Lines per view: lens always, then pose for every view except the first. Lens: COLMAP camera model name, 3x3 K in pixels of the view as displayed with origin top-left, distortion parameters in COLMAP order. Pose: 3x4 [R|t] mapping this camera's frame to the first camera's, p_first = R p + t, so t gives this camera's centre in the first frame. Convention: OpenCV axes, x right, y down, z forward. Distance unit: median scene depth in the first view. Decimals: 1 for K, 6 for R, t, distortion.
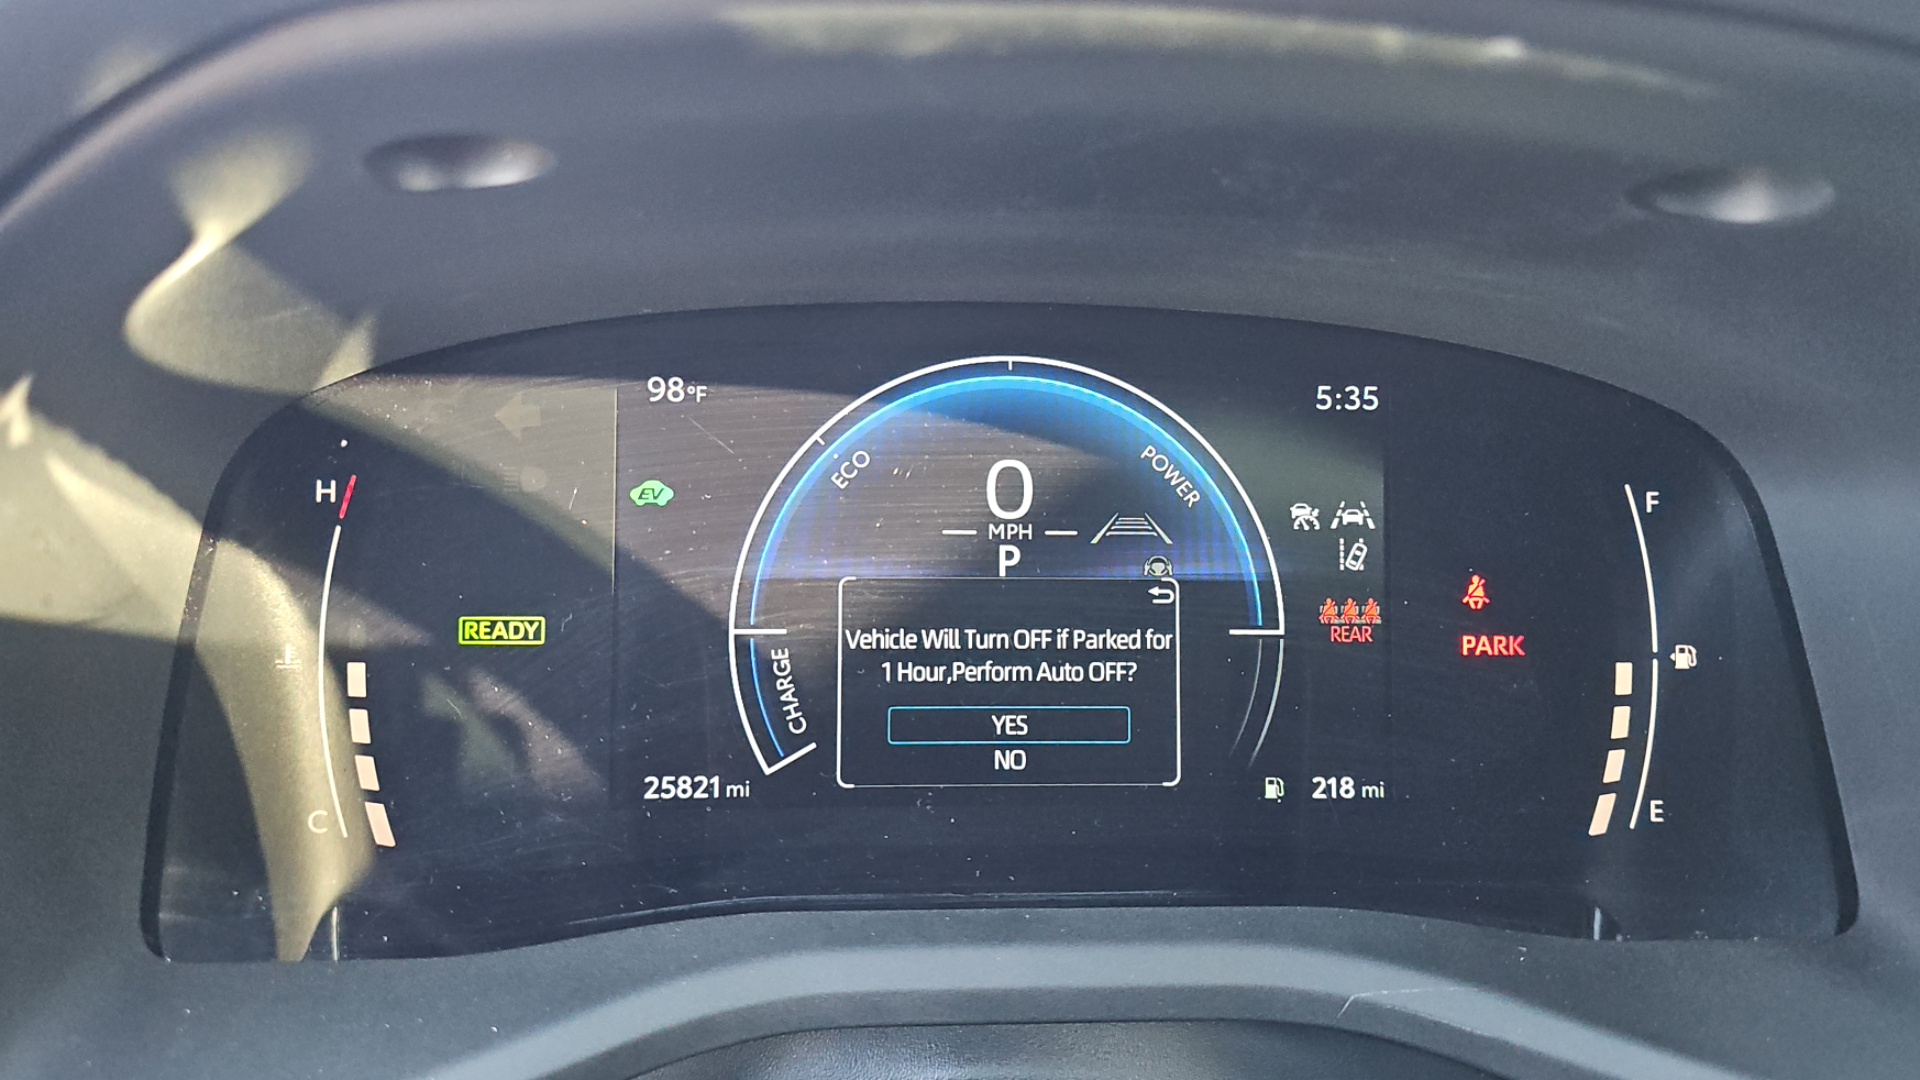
lens RADIAL K [[1417.6, 0, 947.0], [0, 1417.6, 526.0], [0, 0, 1]] dist [0.048731, -0.052235]
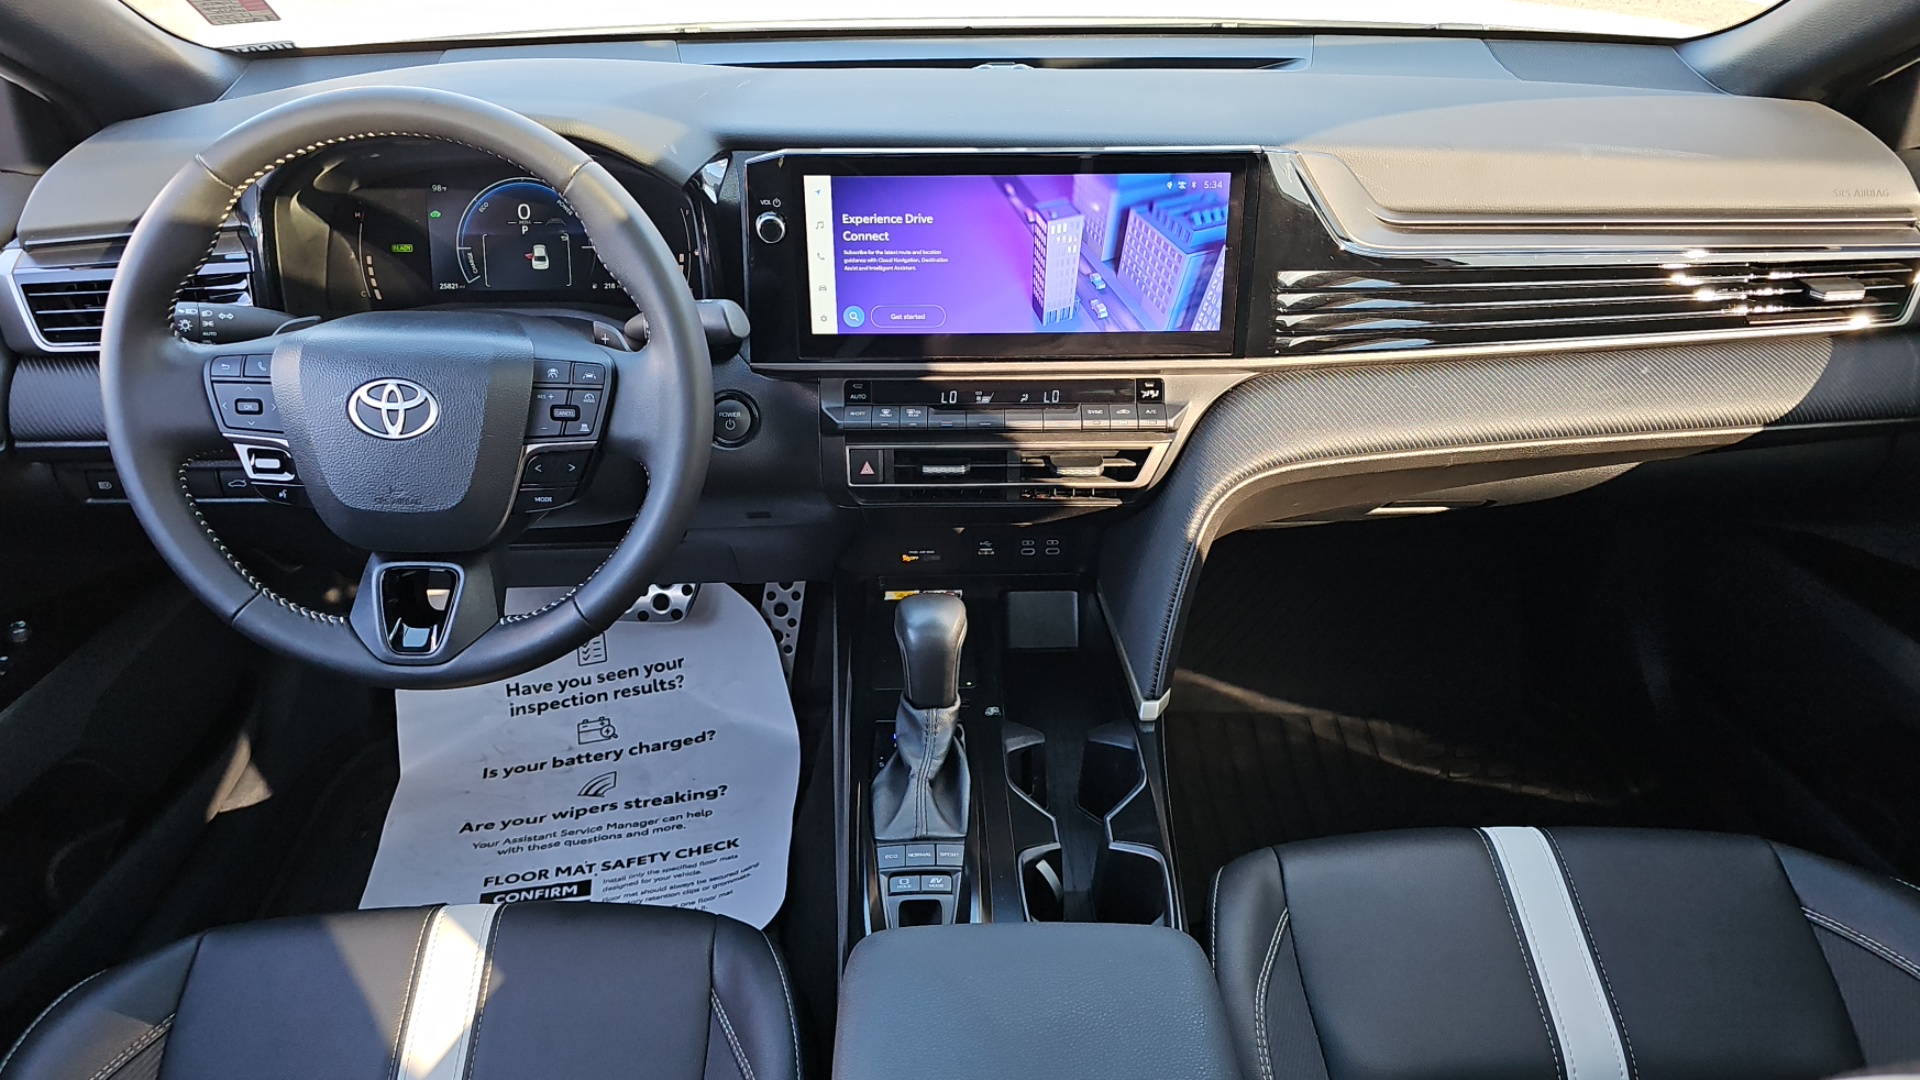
lens RADIAL K [[1417.6, 0, 979.1], [0, 1417.6, 546.9], [0, 0, 1]] dist [0.048731, -0.052235]
pose [[0.998253, -0.007139, -0.058653, 1.565265], [0.019150, 0.978179, 0.206879, 0.091678], [0.055896, -0.207640, 0.976607, -3.081379]]
